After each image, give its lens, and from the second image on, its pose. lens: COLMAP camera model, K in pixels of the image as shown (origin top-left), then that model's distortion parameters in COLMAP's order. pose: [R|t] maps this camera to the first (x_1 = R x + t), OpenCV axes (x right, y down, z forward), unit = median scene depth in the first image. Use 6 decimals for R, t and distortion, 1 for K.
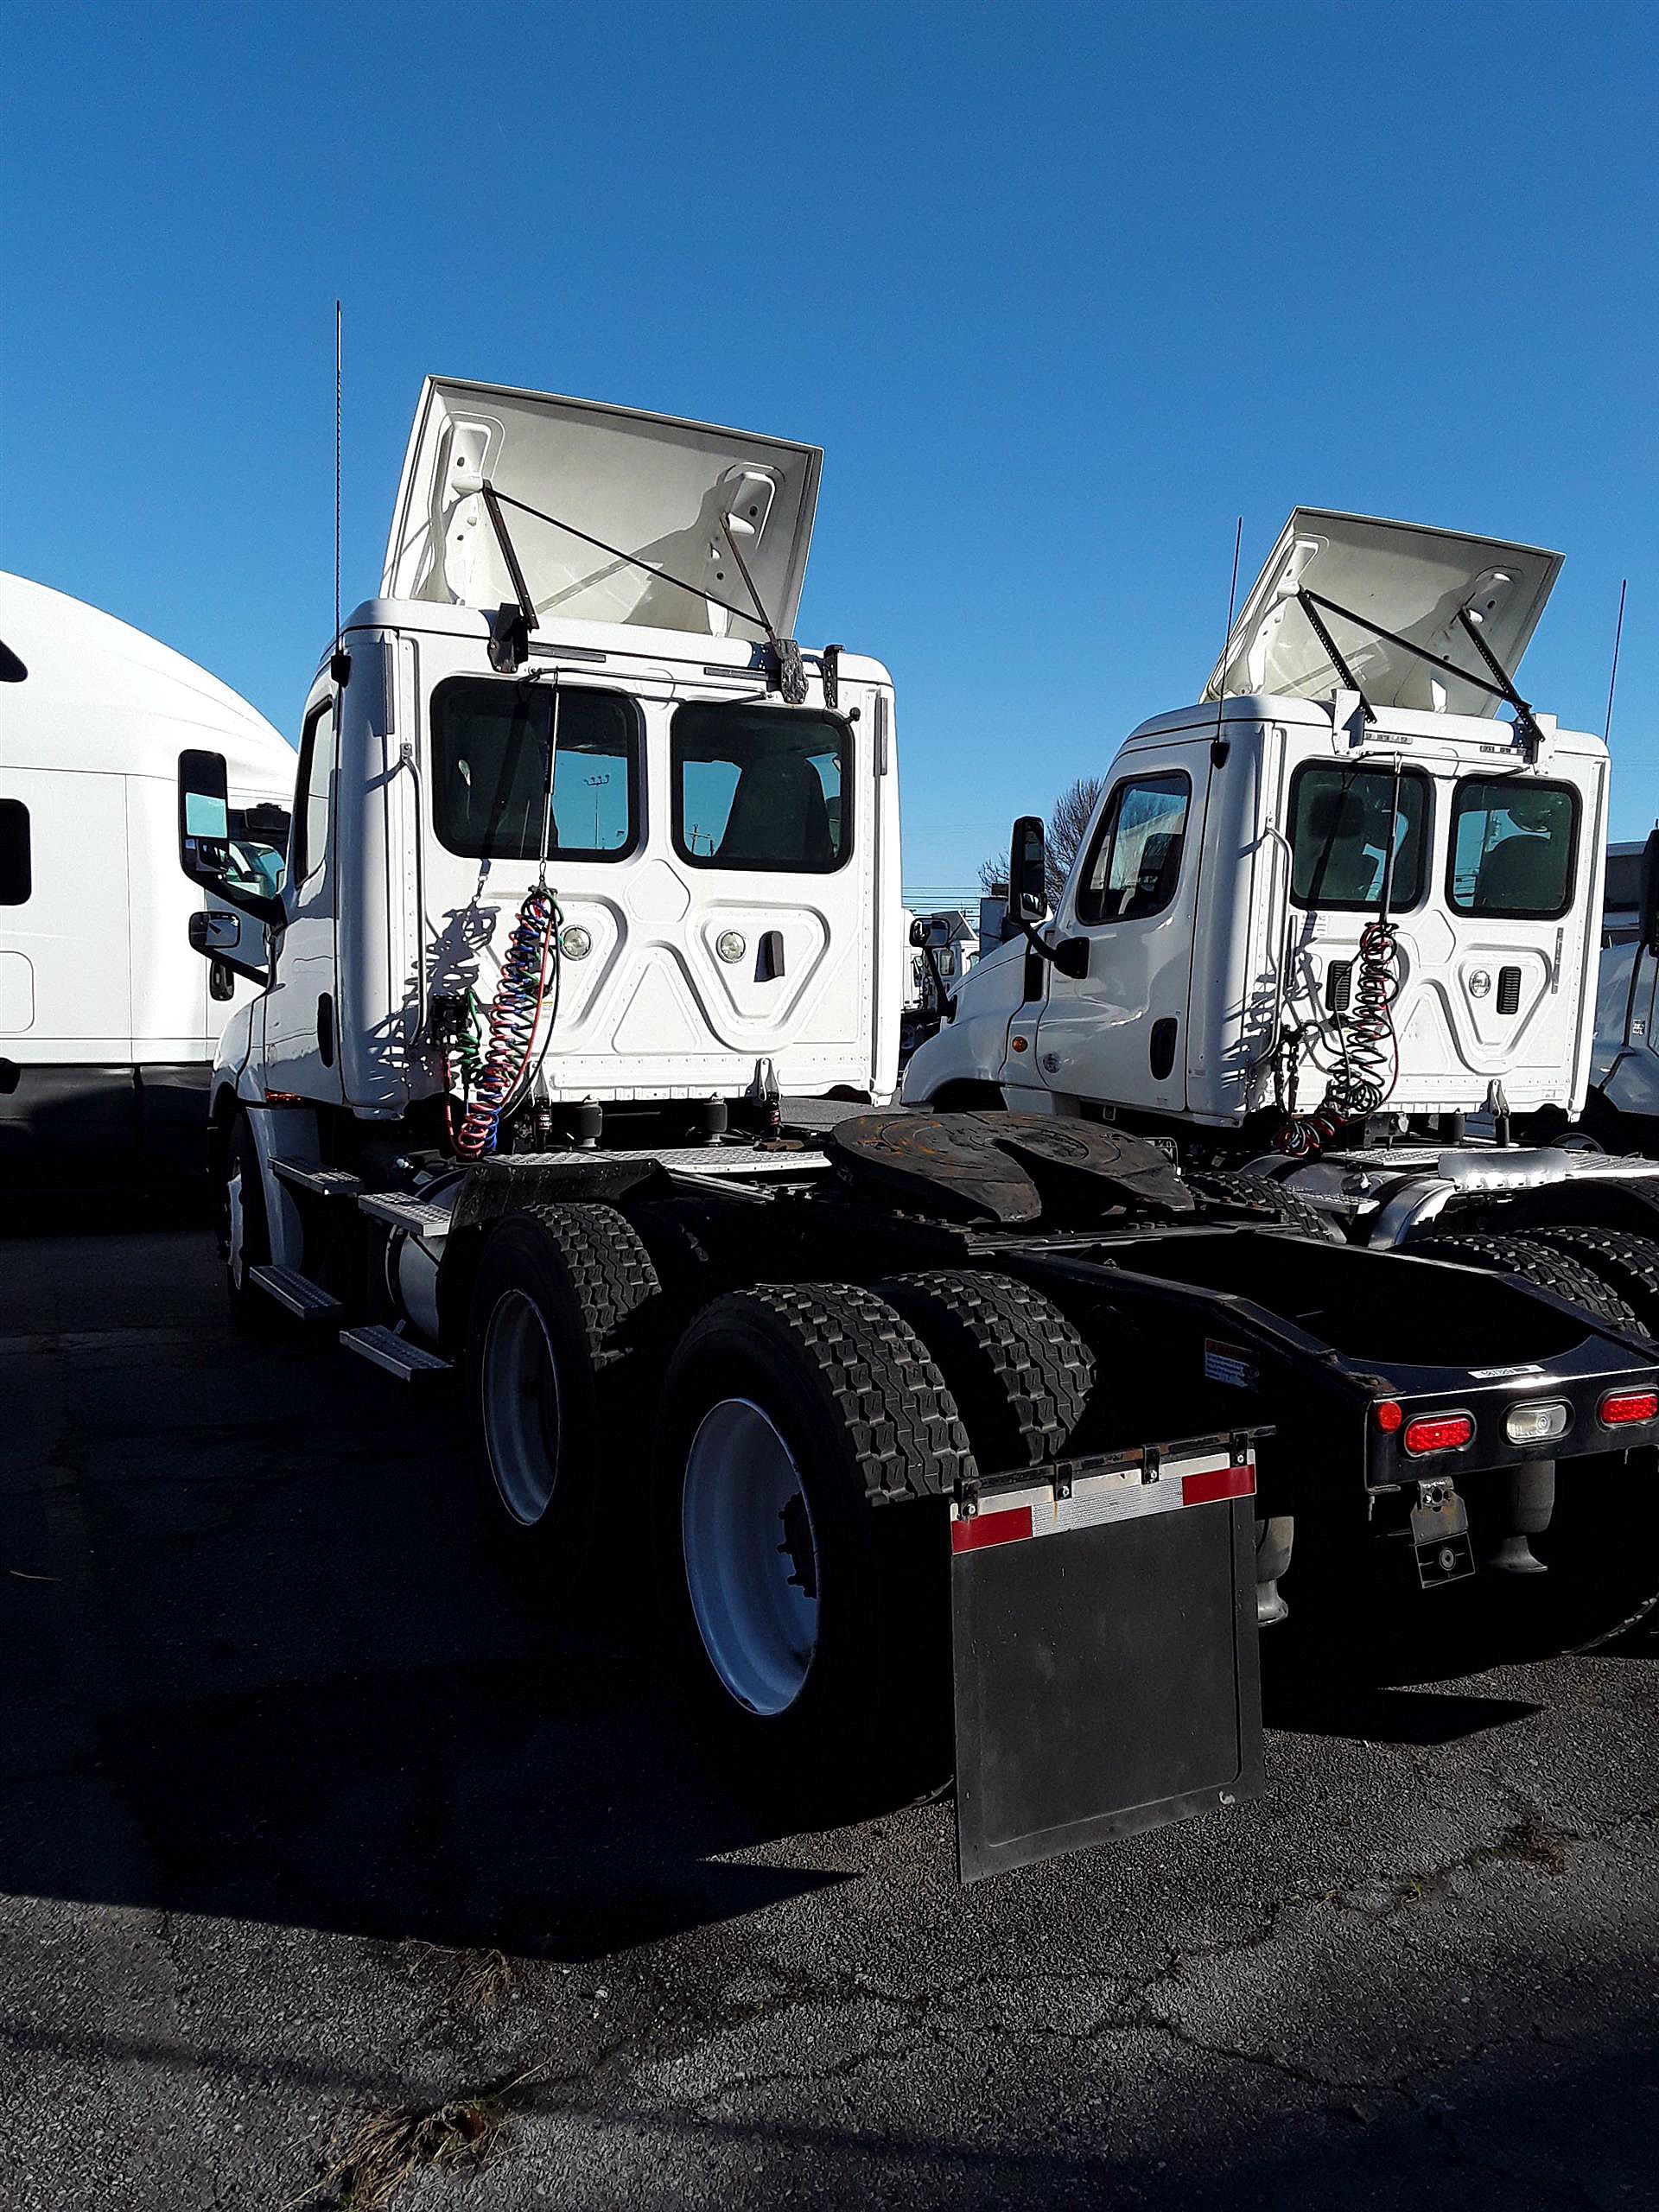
lens RADIAL K [[1595.4, 0, 653.0], [0, 1595.4, 1099.3], [0, 0, 1]] dist [0.062780, 0.001795]
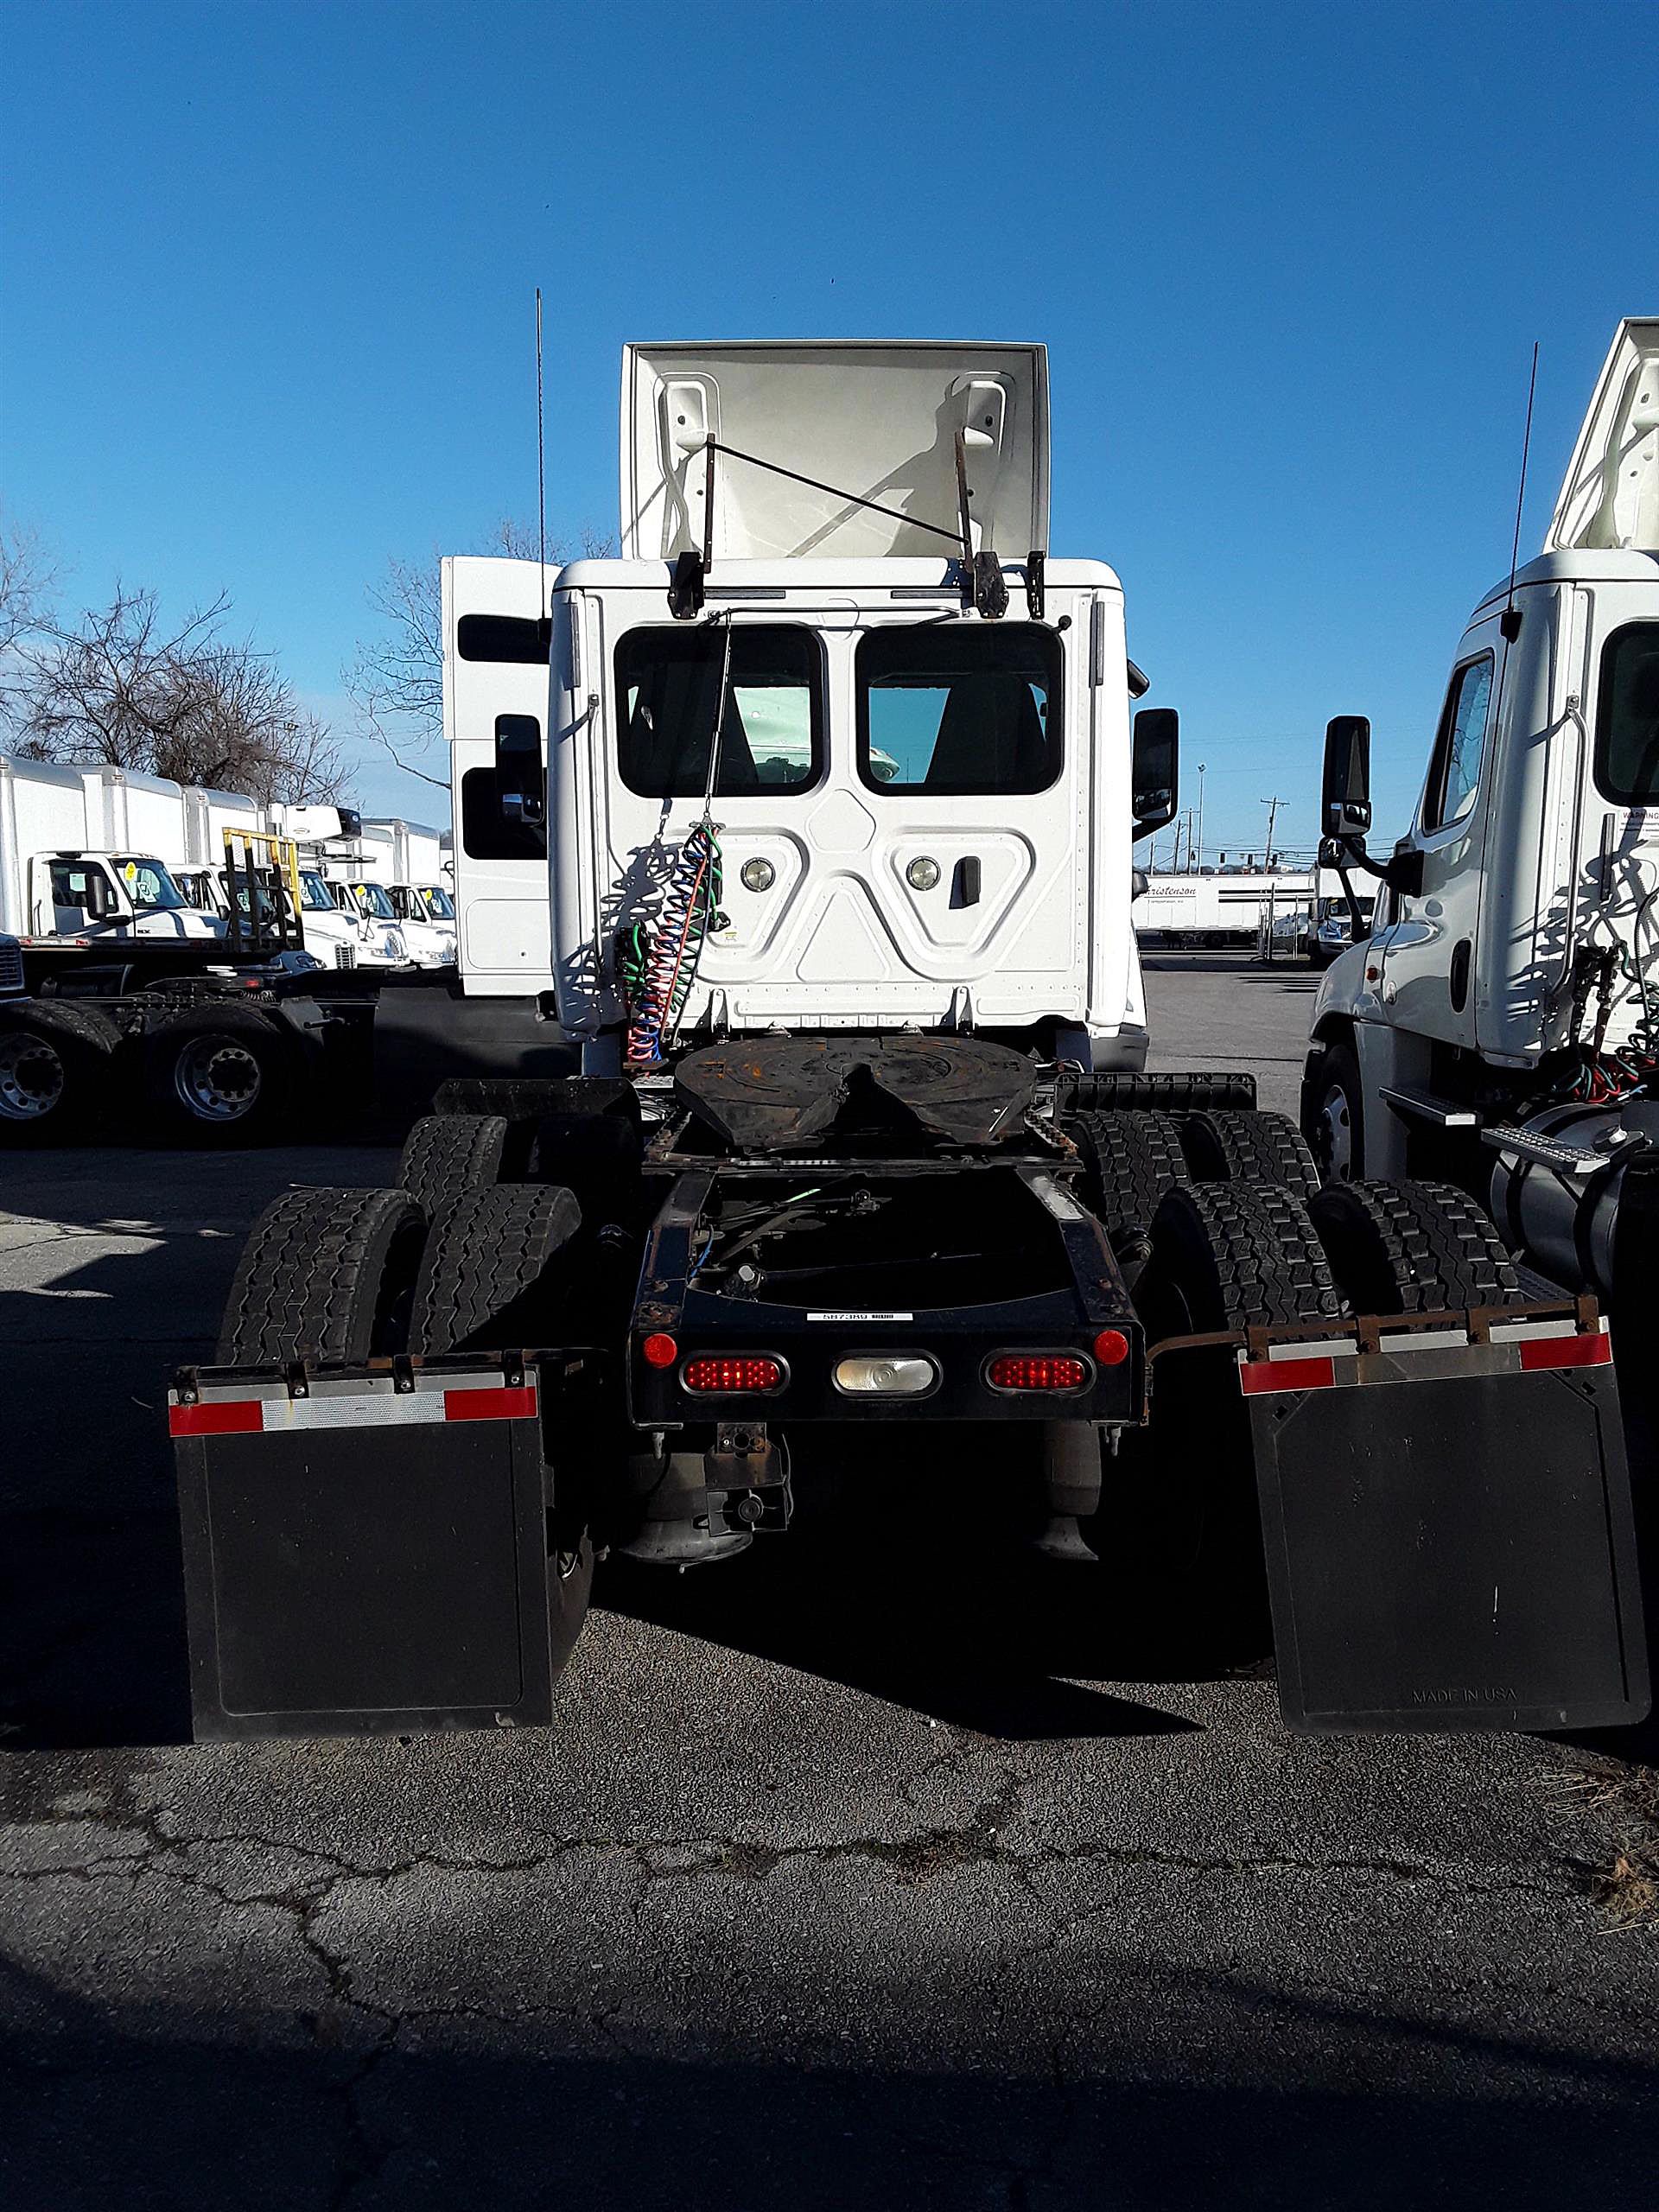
lens RADIAL K [[1477.3, 0, 706.6], [0, 1477.3, 1110.1], [0, 0, 1]] dist [0.070075, -0.082162]
pose [[0.905365, 0.034909, -0.423197, 0.329767], [-0.015130, 0.998634, 0.050007, 0.007252], [0.424365, -0.038871, 0.904657, 0.104050]]
